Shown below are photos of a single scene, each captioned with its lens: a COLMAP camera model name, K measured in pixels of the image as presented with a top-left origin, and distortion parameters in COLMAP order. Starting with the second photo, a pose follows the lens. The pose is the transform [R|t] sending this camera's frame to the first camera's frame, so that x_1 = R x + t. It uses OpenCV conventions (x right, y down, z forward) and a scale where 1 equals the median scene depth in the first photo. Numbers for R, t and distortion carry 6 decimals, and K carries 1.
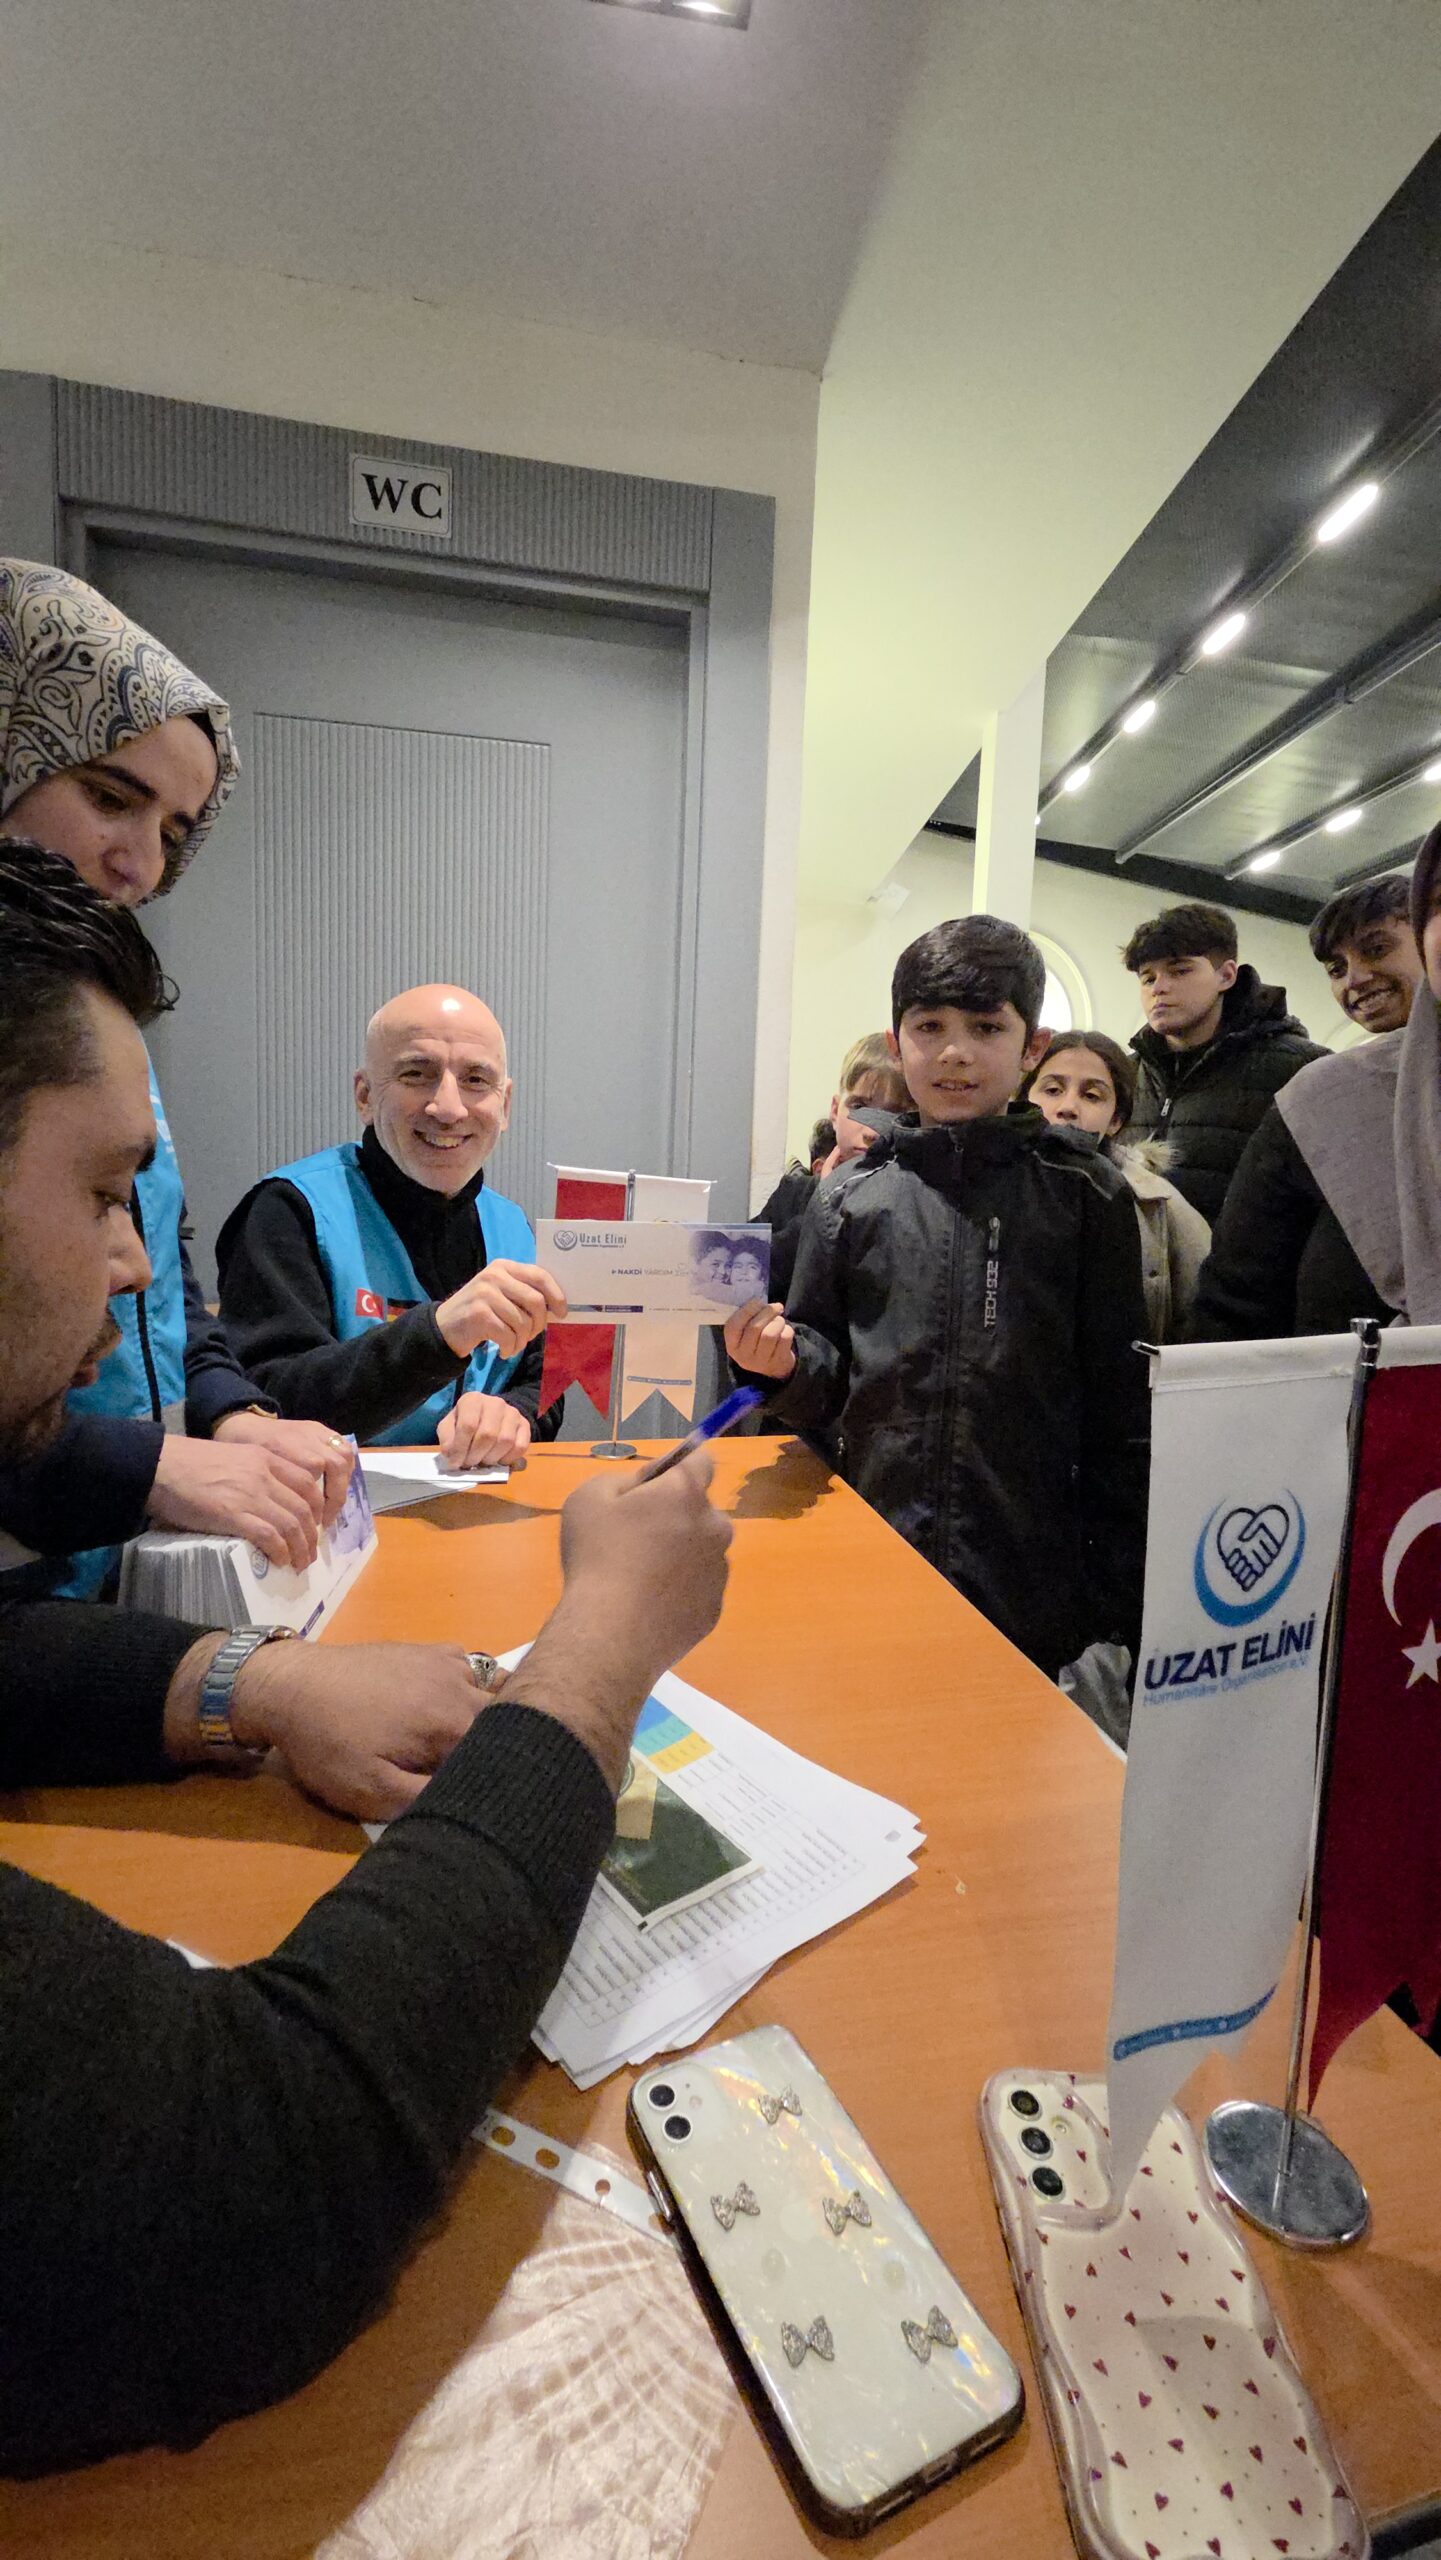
lens RADIAL K [[1023.8, 0, 707.1], [0, 1023.8, 1267.8], [0, 0, 1]] dist [0.000591, -0.000122]
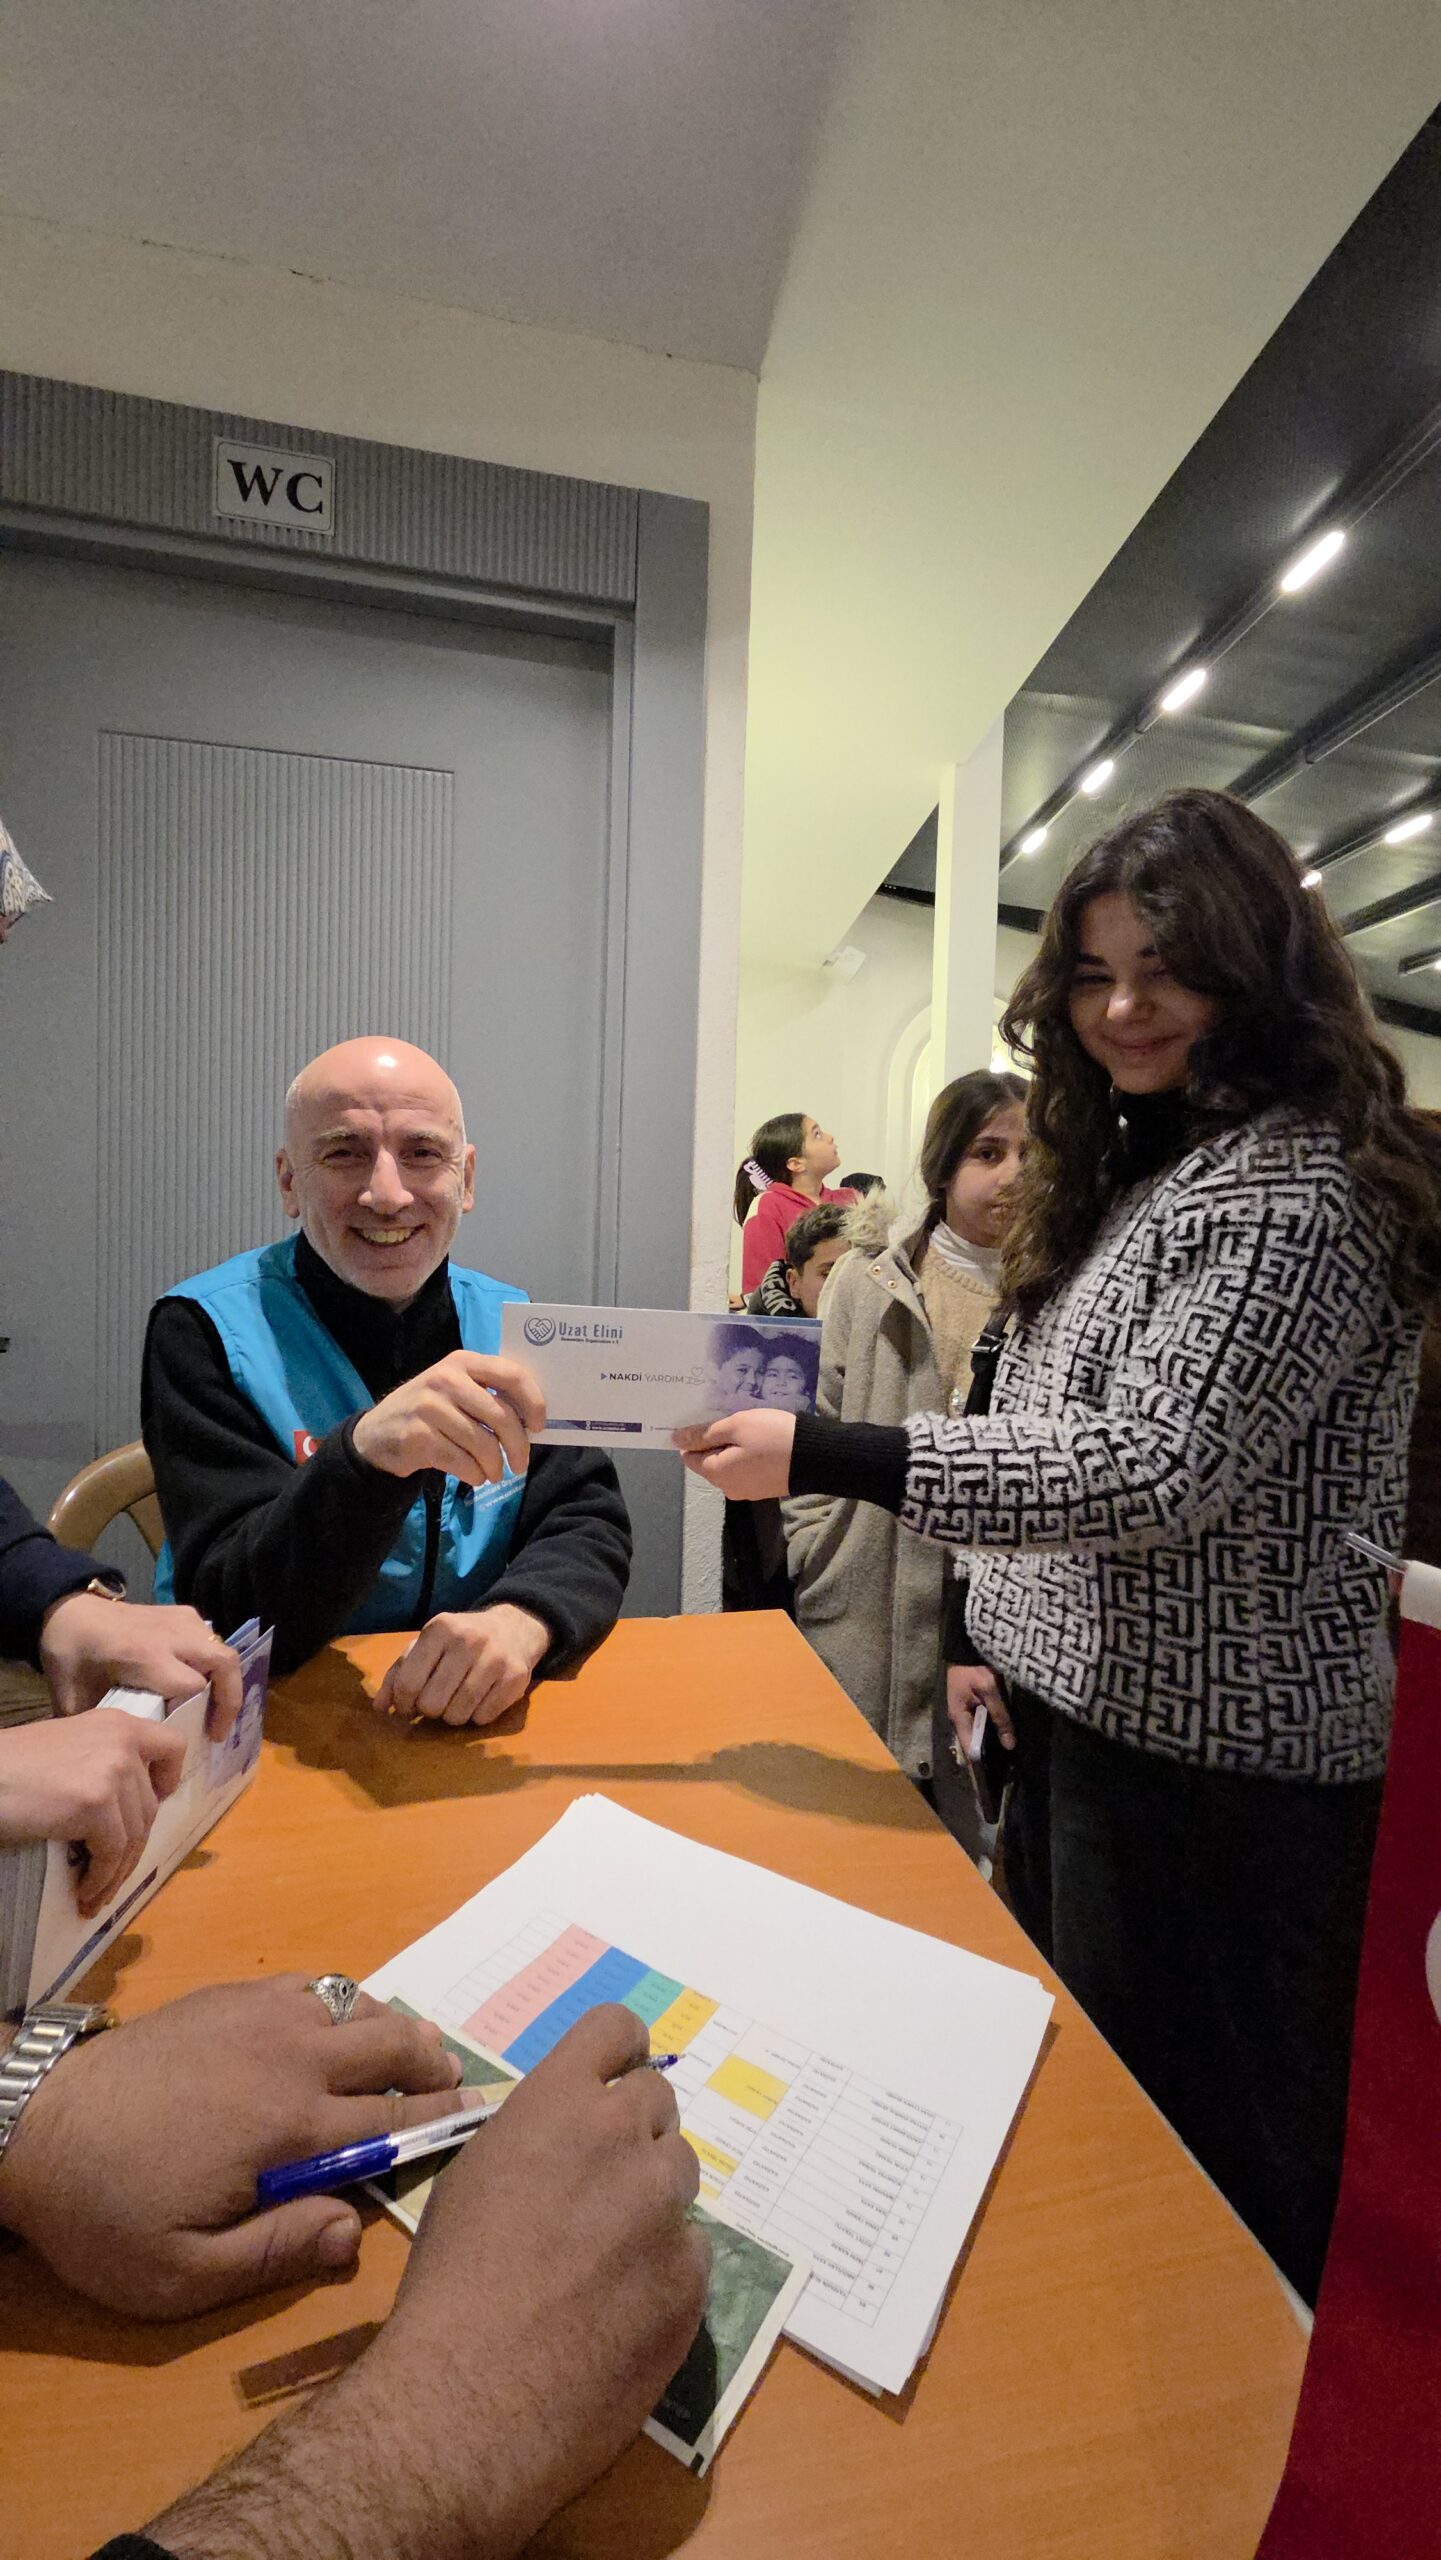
lens RADIAL K [[1012.7, 0, 701.8], [0, 1012.7, 1271.2], [0, 0, 1]] dist [-0.001719, -0.000268]
pose [[0.999529, -0.008469, 0.029501, 0.030923], [0.010113, 0.998379, -0.056018, -0.040551], [-0.028978, 0.056290, 0.997994, 0.174076]]
